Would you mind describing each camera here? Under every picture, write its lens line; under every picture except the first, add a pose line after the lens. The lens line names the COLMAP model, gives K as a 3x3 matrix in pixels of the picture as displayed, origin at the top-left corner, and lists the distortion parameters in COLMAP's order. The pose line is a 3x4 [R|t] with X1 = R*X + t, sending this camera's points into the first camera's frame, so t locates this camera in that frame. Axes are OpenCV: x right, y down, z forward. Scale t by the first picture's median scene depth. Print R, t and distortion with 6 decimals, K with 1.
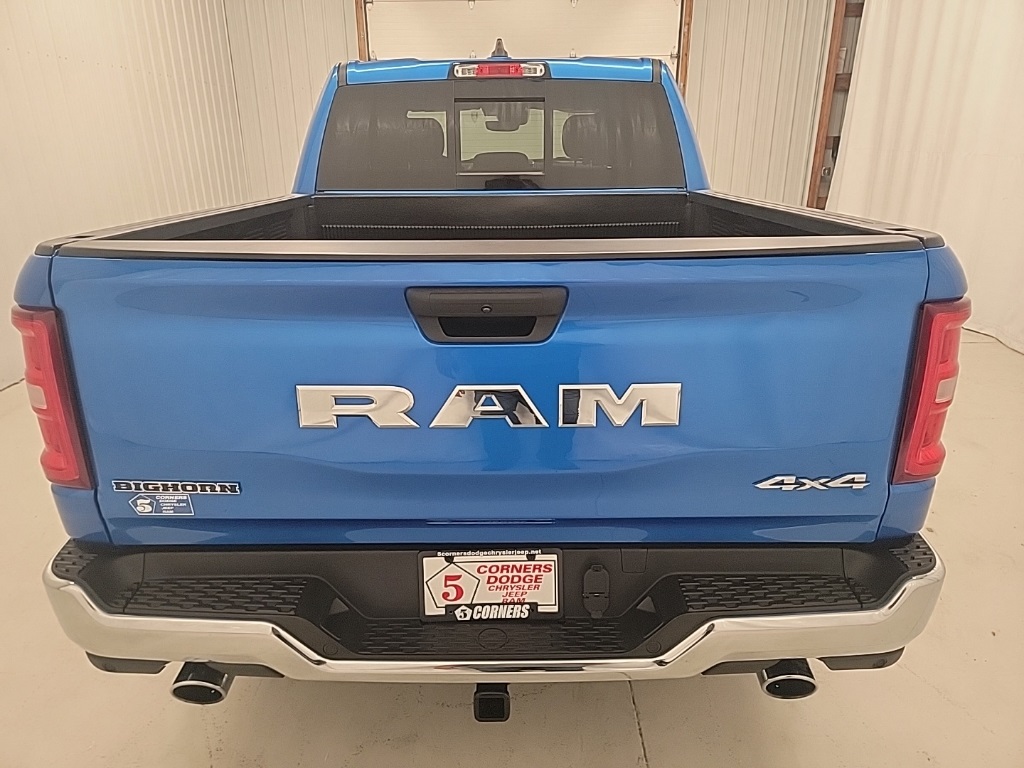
lens RADIAL K [[723.5, 0, 512.0], [0, 723.5, 384.0], [0, 0, 1]] dist [0.057964, -0.051862]
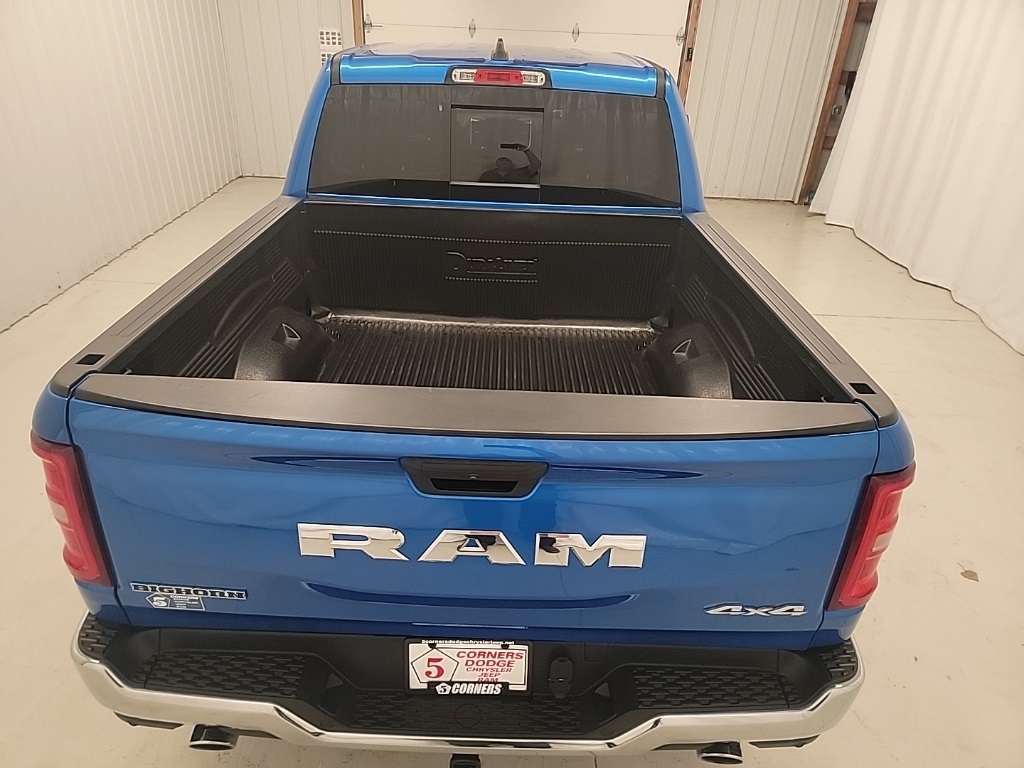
lens RADIAL K [[699.2, 0, 506.2], [0, 699.2, 477.6], [0, 0, 1]] dist [0.029171, -0.005599]
pose [[0.998839, 0.044479, 0.018507, -0.003835], [-0.046899, 0.985611, 0.162394, -0.203189], [-0.011018, -0.163073, 0.986552, -0.030419]]
